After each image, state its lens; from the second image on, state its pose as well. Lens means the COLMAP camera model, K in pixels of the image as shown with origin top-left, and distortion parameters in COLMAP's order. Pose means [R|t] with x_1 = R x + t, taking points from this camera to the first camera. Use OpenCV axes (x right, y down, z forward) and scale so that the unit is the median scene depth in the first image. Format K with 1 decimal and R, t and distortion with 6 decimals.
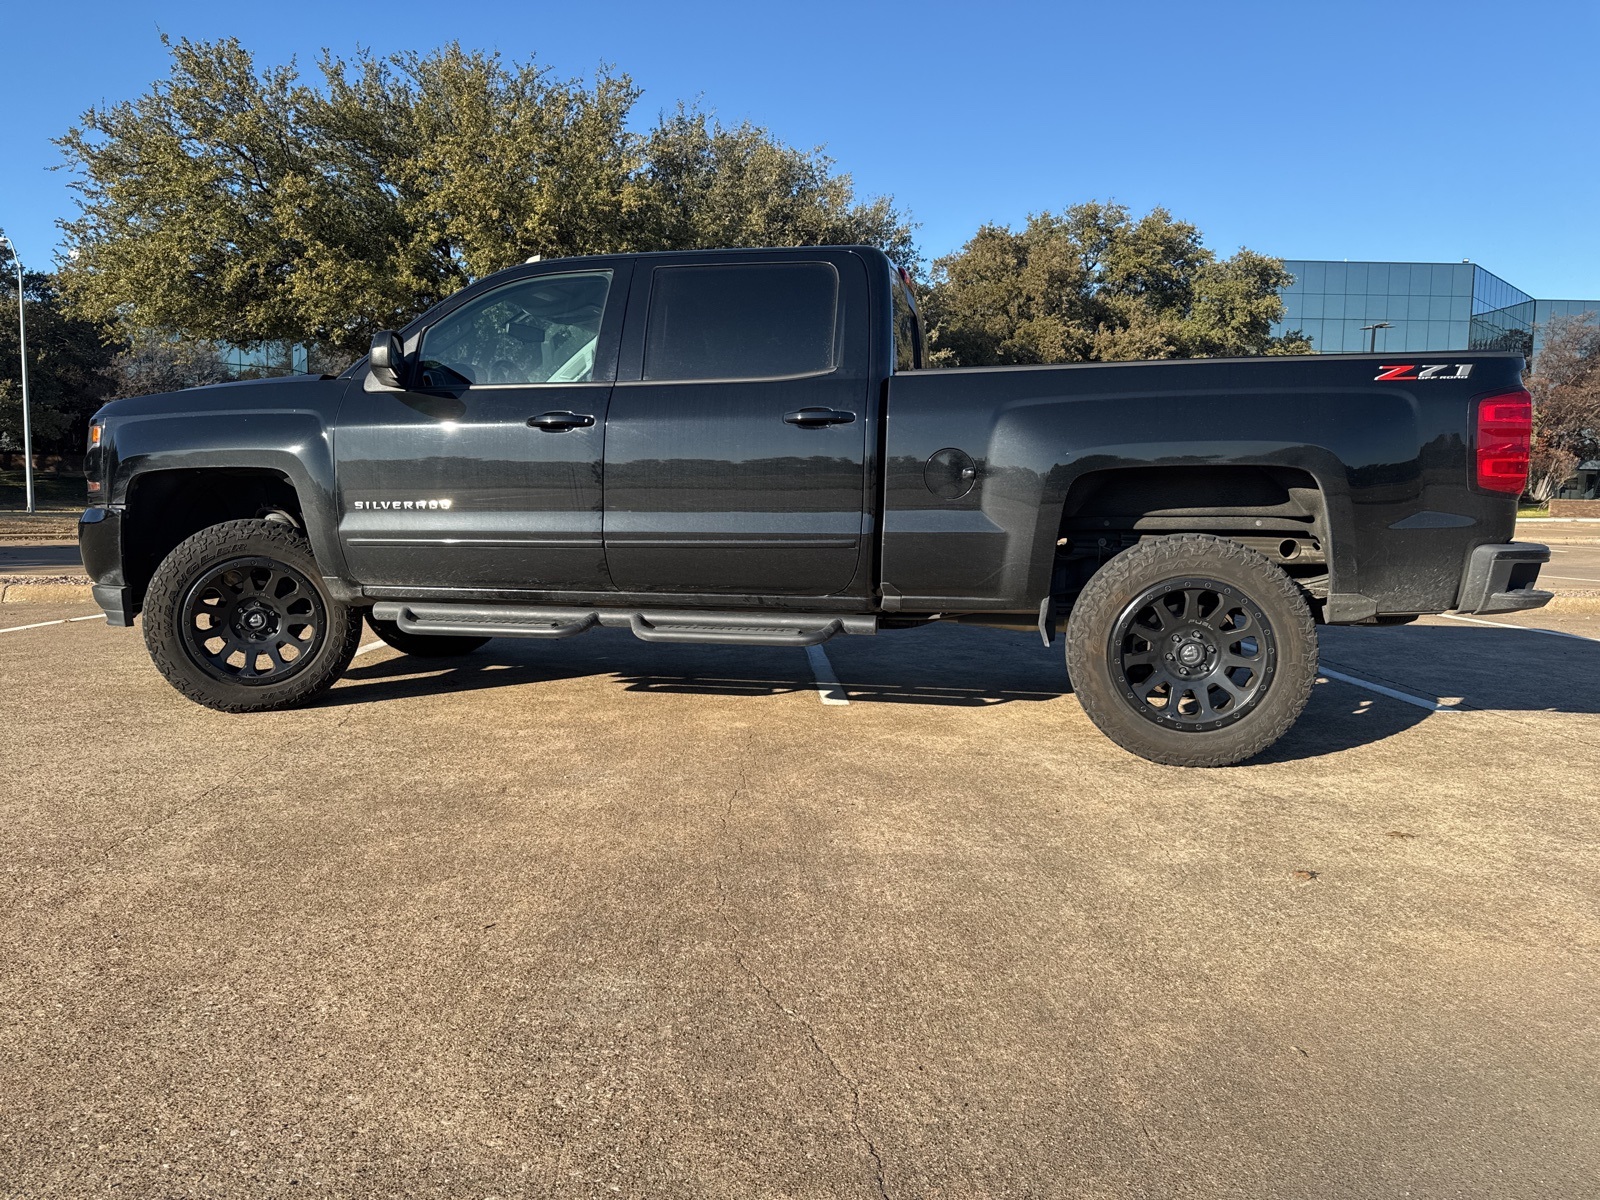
lens RADIAL K [[1191.2, 0, 800.0], [0, 1191.2, 600.0], [0, 0, 1]] dist [0.014841, -0.008288]
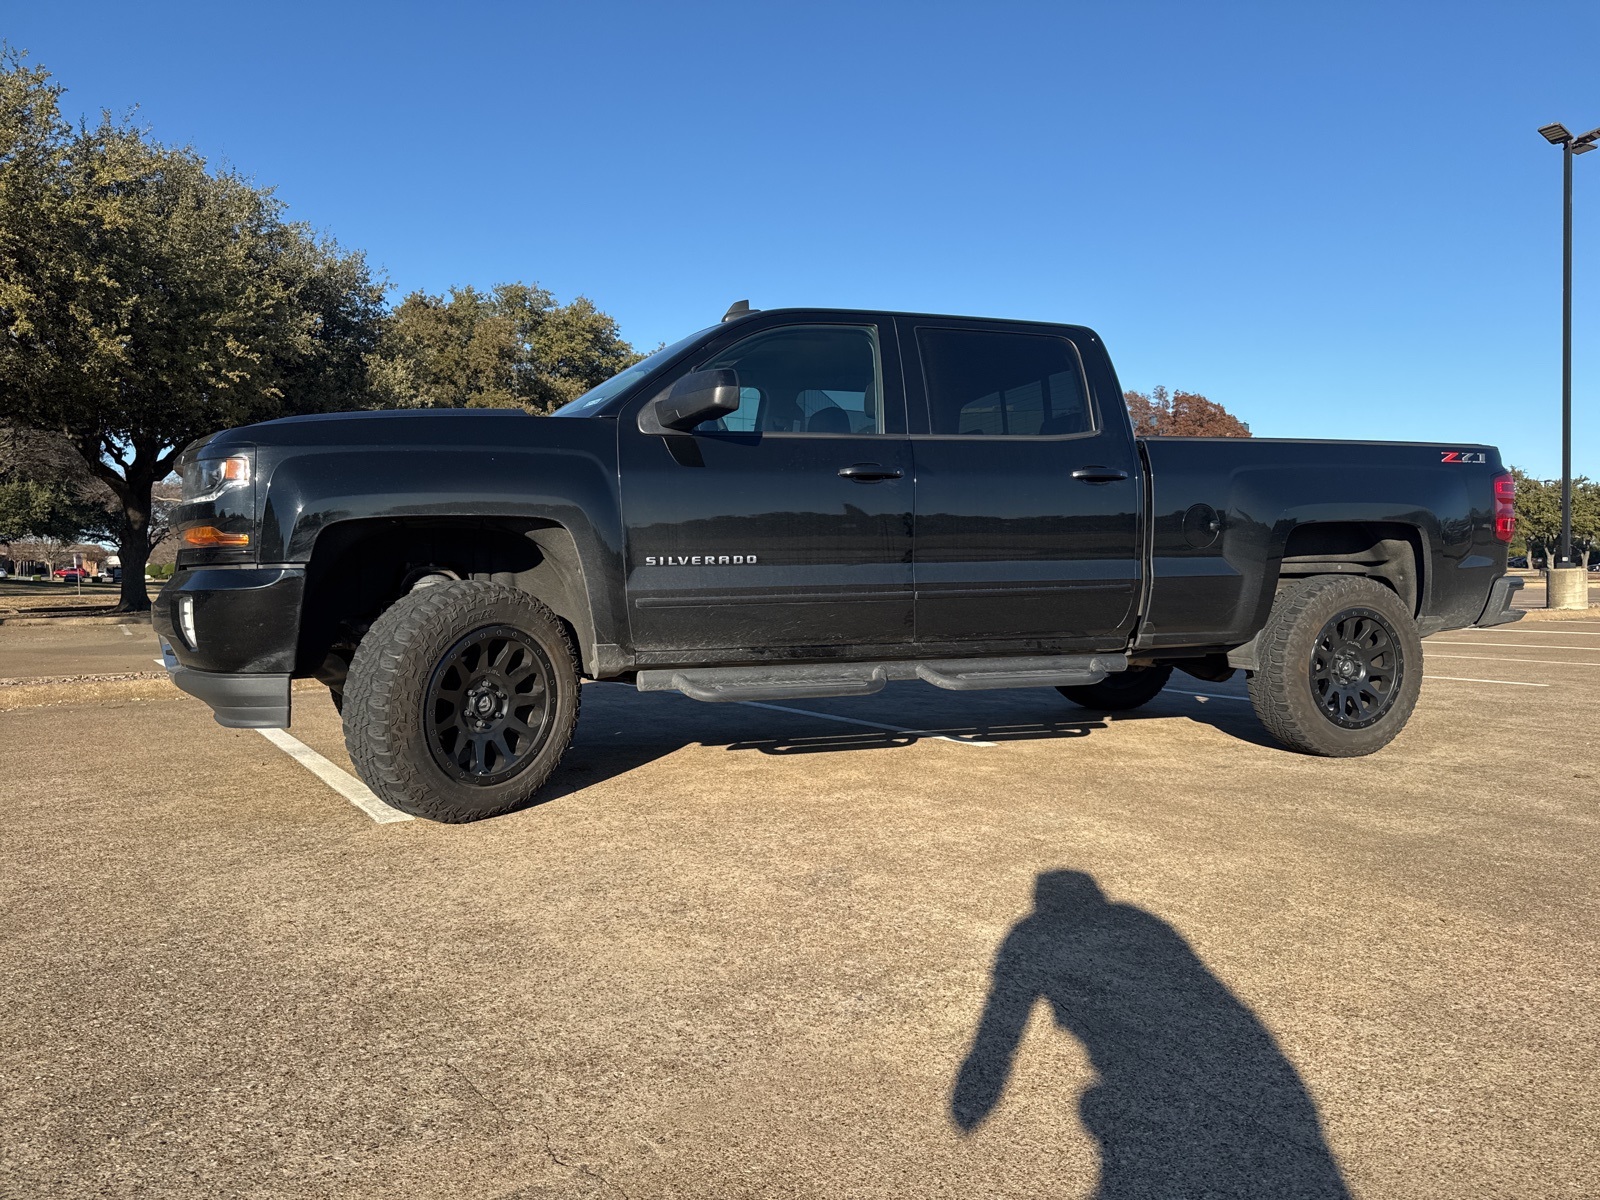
lens RADIAL K [[1161.2, 0, 799.5], [0, 1161.2, 592.4], [0, 0, 1]] dist [0.153693, -0.222307]
pose [[0.833131, -0.022254, 0.552627, -0.719350], [0.059829, 0.996953, -0.050049, -0.005938], [-0.549830, 0.074761, 0.831924, 0.210559]]
